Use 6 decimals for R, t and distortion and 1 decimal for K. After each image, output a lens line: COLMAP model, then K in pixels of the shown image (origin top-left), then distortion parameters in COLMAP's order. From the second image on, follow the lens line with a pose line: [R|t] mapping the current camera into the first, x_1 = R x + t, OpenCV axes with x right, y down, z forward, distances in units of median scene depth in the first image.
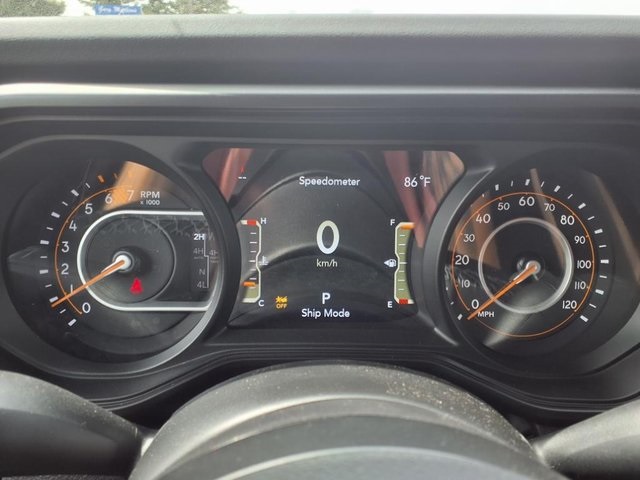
lens RADIAL K [[506.4, 0, 322.8], [0, 506.4, 240.4], [0, 0, 1]] dist [0.129189, -0.285210]
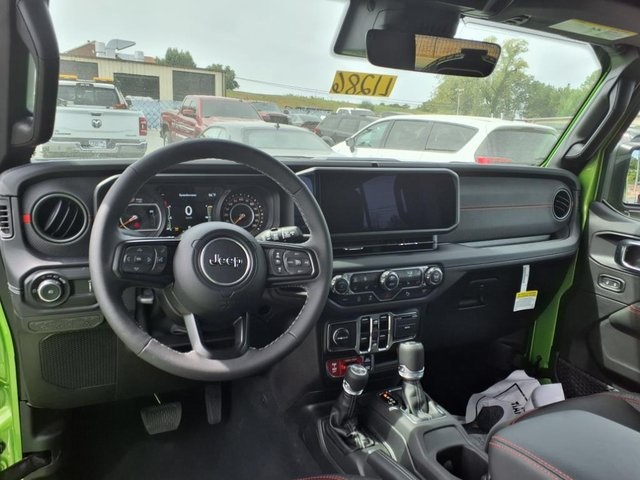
lens RADIAL K [[506.4, 0, 322.8], [0, 506.4, 240.4], [0, 0, 1]] dist [0.129189, -0.285210]
pose [[0.906075, -0.061142, 0.418676, -0.665893], [0.090151, 0.994680, -0.049839, 0.477067], [-0.413401, 0.082901, 0.906767, -2.695372]]
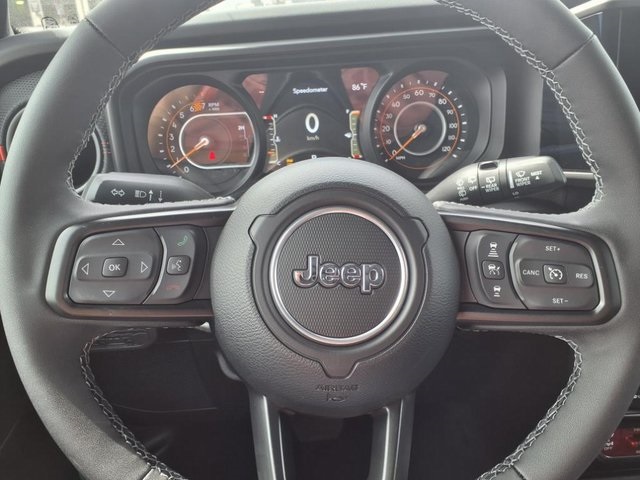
lens RADIAL K [[506.4, 0, 322.8], [0, 506.4, 240.4], [0, 0, 1]] dist [0.129189, -0.285210]
pose [[0.996658, -0.081666, 0.001696, 0.011034], [0.080977, 0.990558, 0.110622, 0.212981], [-0.010714, -0.110115, 0.993861, -0.853835]]
